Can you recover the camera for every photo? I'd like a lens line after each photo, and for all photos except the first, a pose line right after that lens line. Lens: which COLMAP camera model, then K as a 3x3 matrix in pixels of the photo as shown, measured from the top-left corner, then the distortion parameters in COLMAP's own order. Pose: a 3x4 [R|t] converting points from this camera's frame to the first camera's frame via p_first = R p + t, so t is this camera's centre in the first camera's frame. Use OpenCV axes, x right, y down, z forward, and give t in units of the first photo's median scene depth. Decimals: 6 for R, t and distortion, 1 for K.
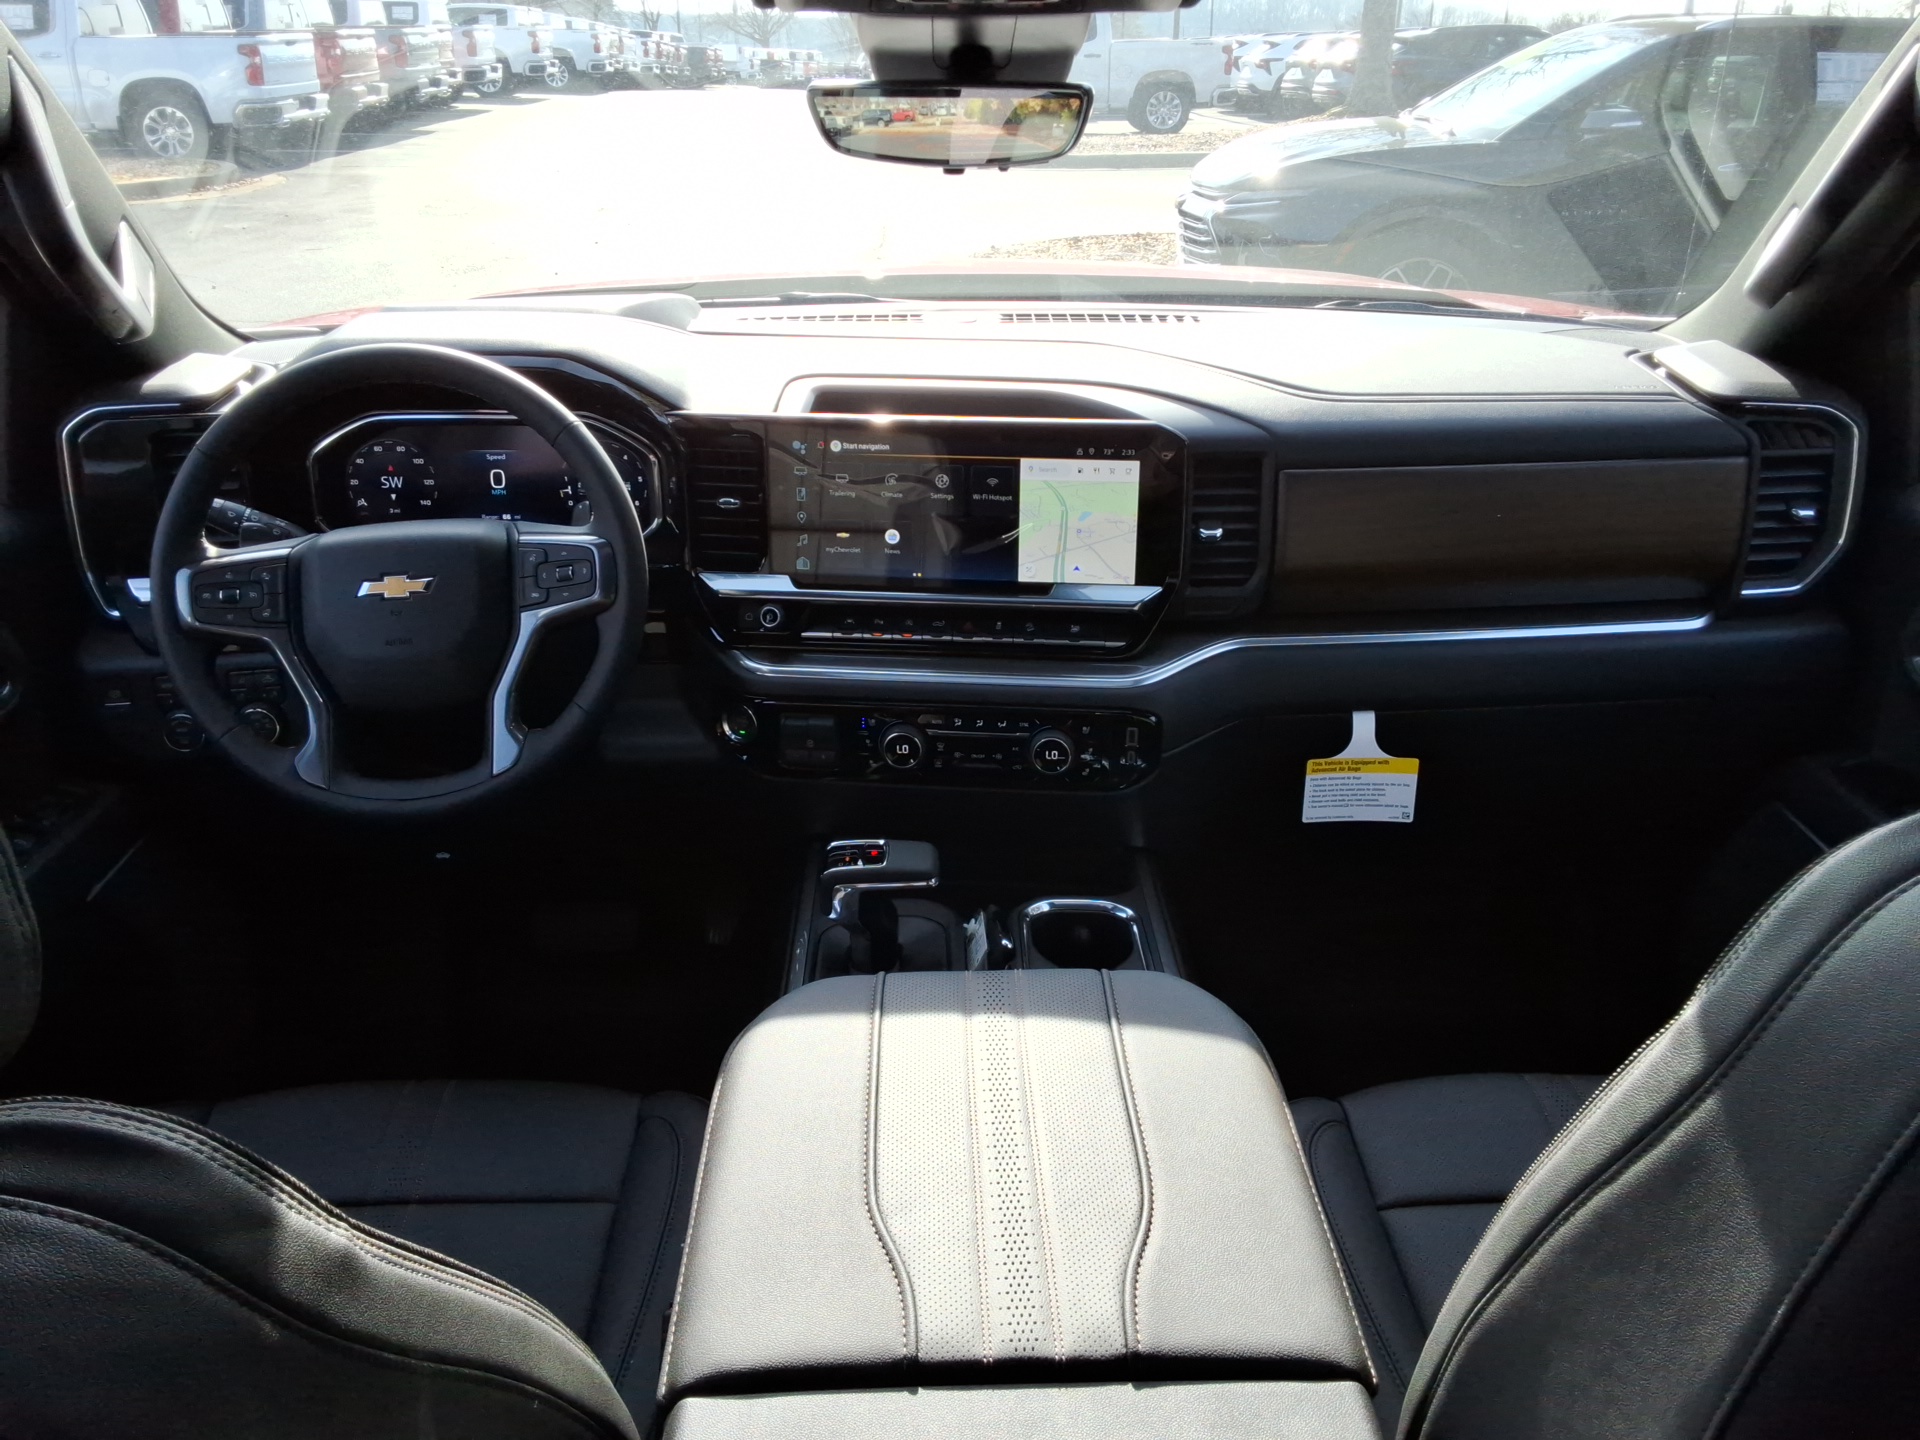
lens RADIAL K [[1563.9, 0, 1030.1], [0, 1563.9, 724.3], [0, 0, 1]] dist [0.048066, -0.073460]
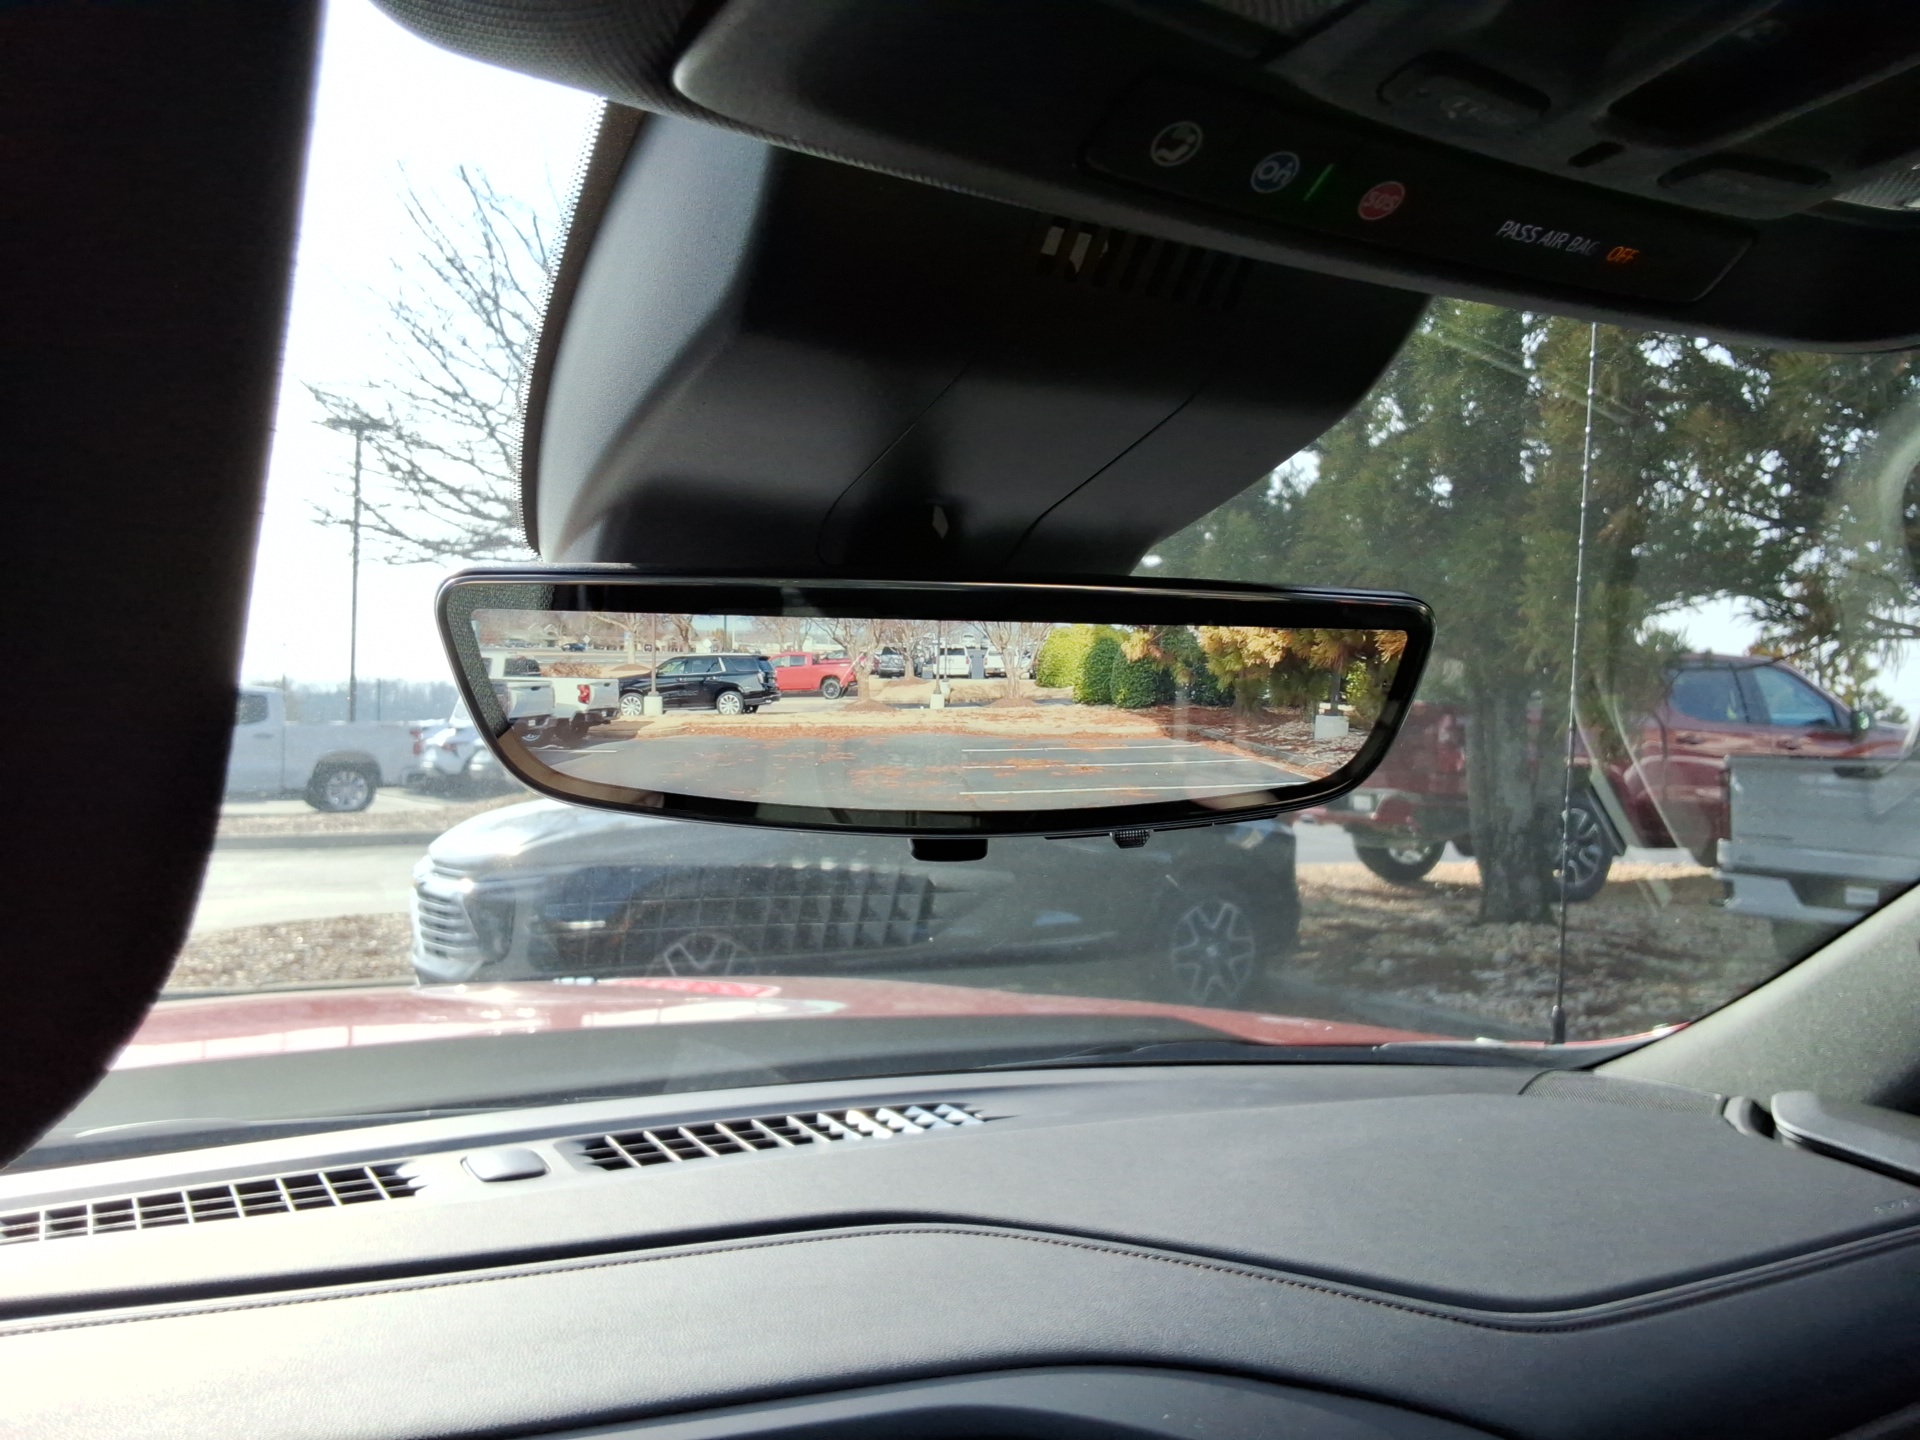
lens RADIAL K [[1525.7, 0, 960.4], [0, 1525.7, 707.7], [0, 0, 1]] dist [0.136178, -0.235744]
pose [[0.888519, 0.020277, 0.458391, -0.160734], [0.171284, 0.912147, -0.372356, -0.232599], [-0.425671, 0.409360, 0.806987, 0.653147]]
